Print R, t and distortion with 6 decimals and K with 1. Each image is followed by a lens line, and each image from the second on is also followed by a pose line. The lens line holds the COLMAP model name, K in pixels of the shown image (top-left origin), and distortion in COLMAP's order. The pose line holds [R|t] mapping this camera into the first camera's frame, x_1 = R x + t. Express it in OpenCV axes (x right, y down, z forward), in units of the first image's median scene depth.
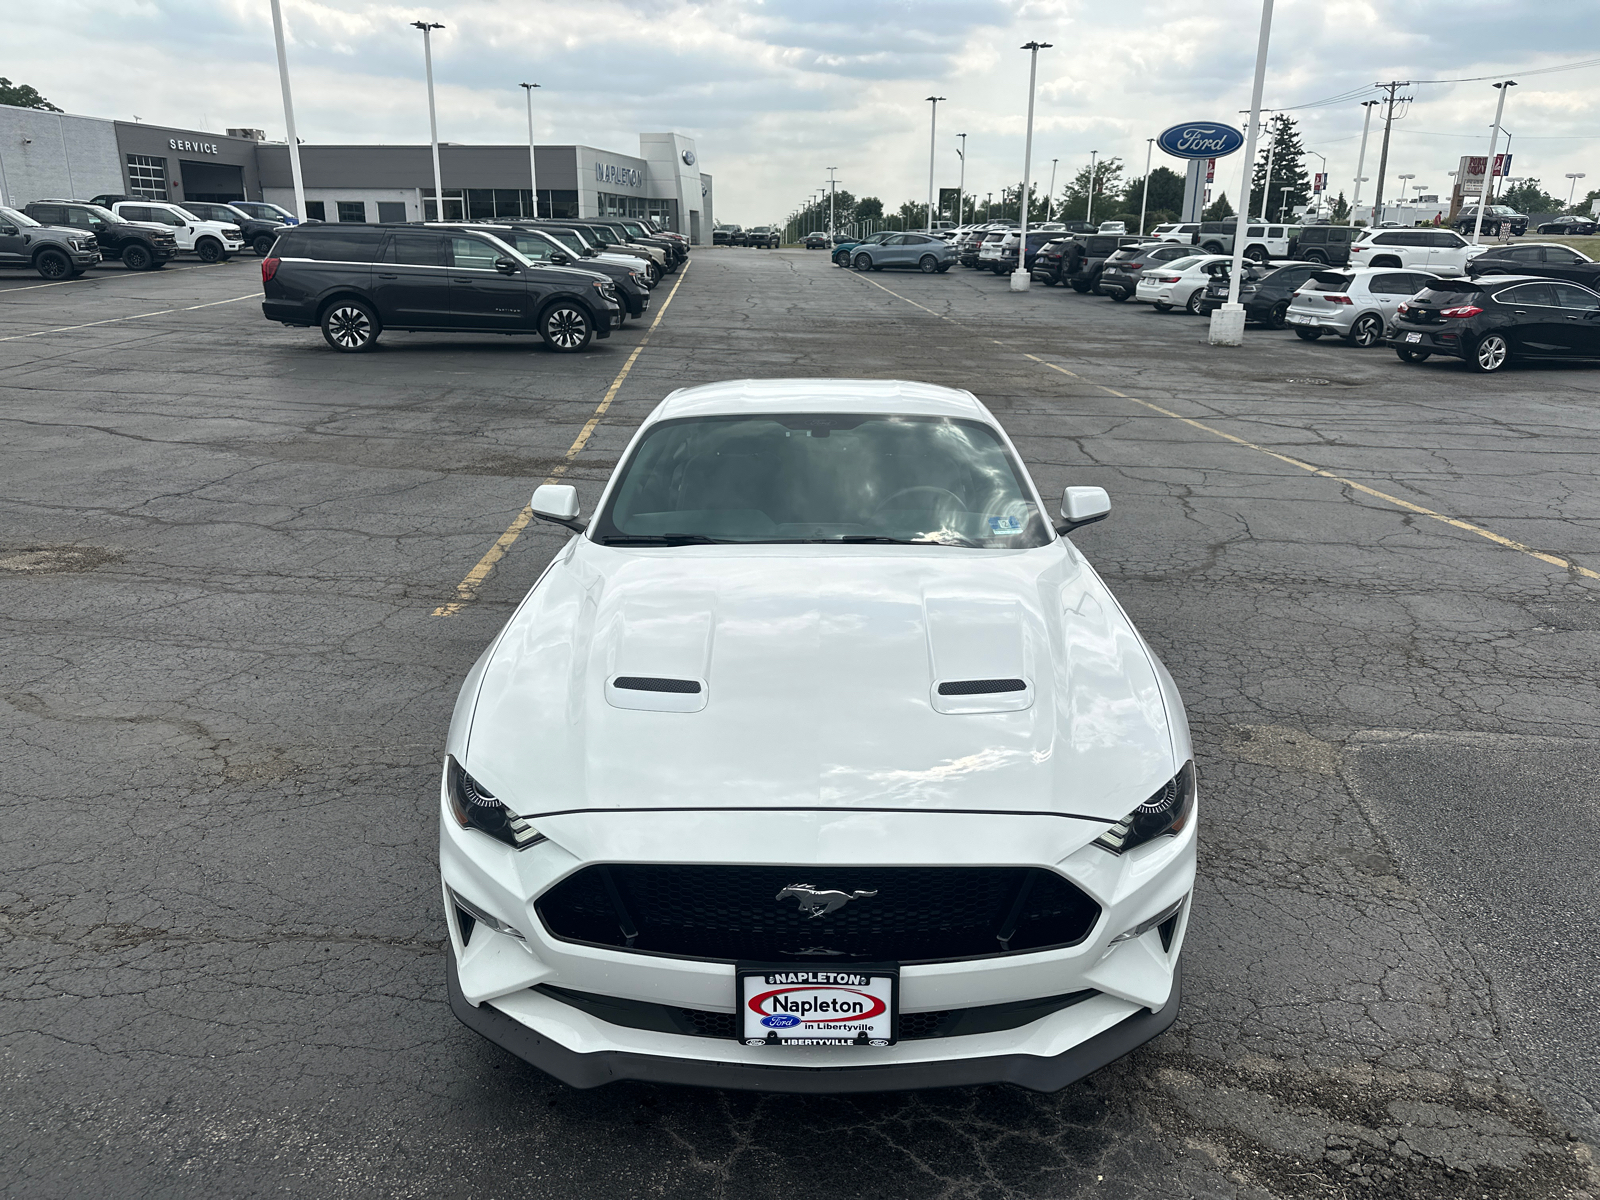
lens RADIAL K [[1137.5, 0, 805.8], [0, 1137.5, 629.0], [0, 0, 1]] dist [0.005243, -0.022787]
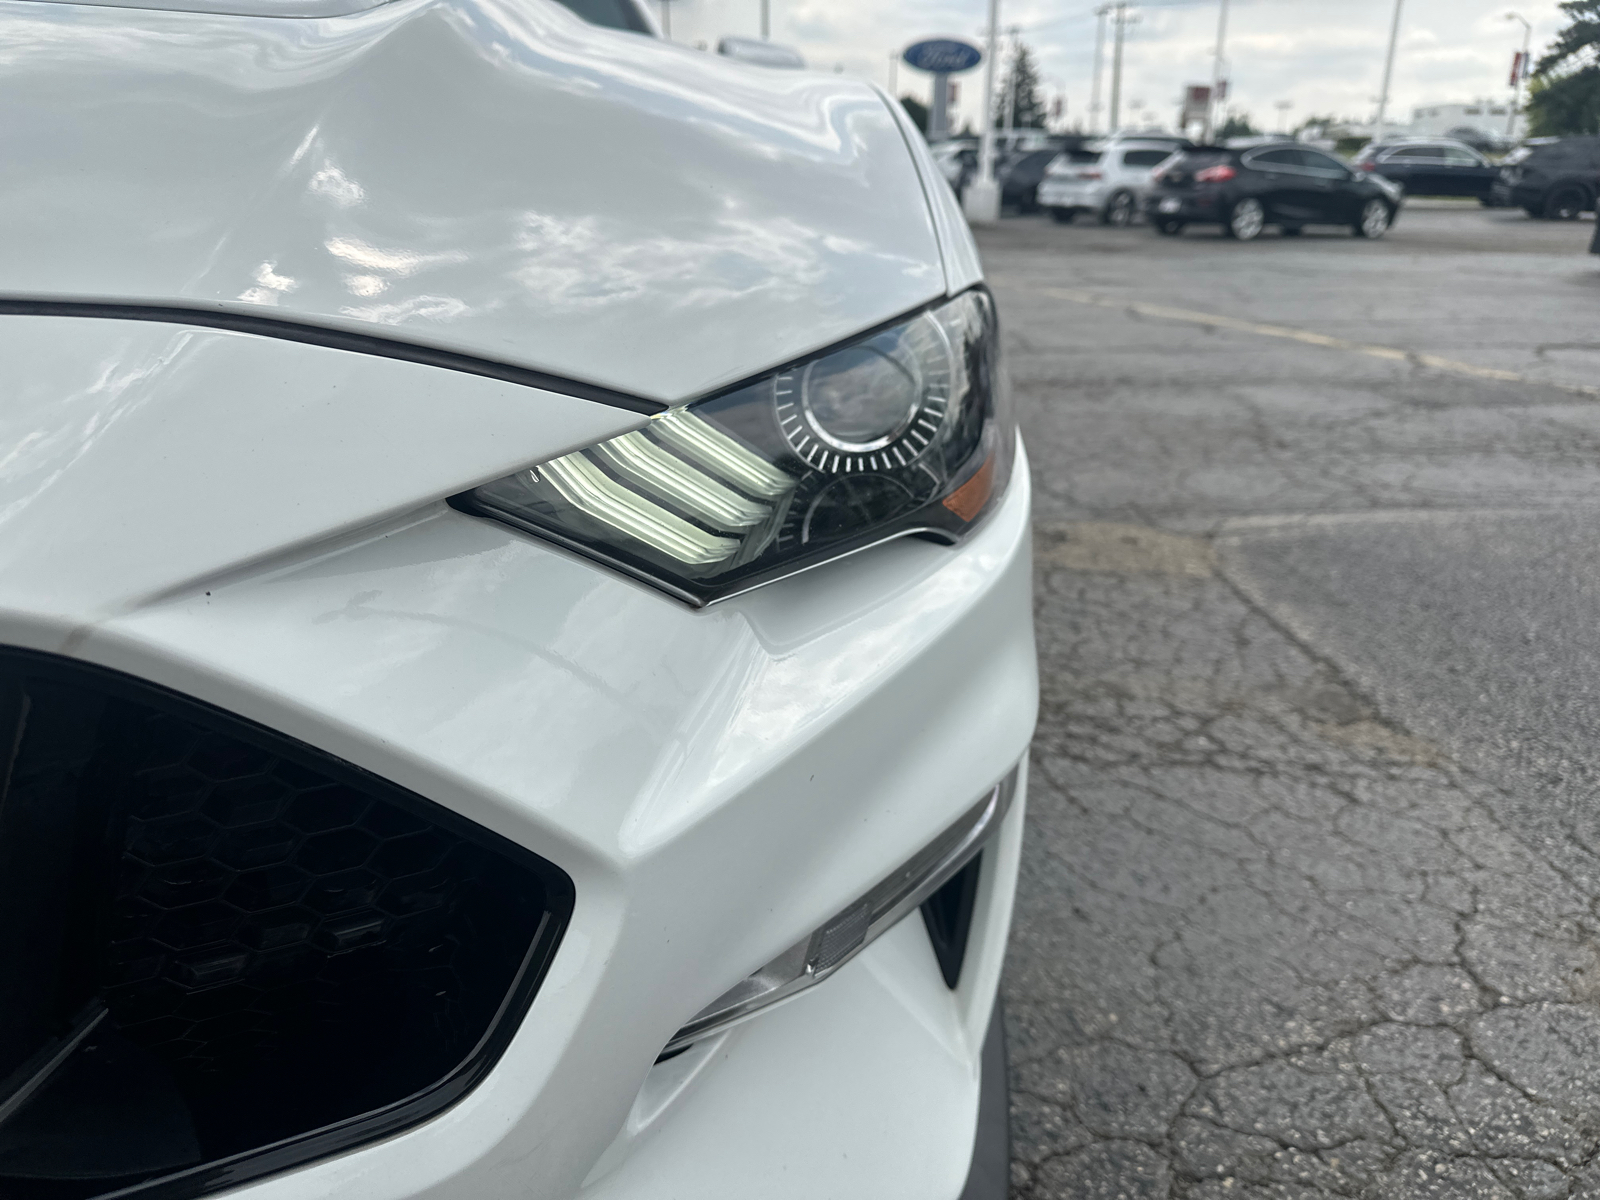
lens RADIAL K [[1150.6, 0, 800.0], [0, 1150.6, 600.0], [0, 0, 1]] dist [-0.012552, -0.020666]
pose [[0.980918, -0.068720, 0.181870, 0.128015], [0.065466, 0.997570, 0.023842, 0.097337], [-0.183066, -0.011480, 0.983034, 0.396051]]
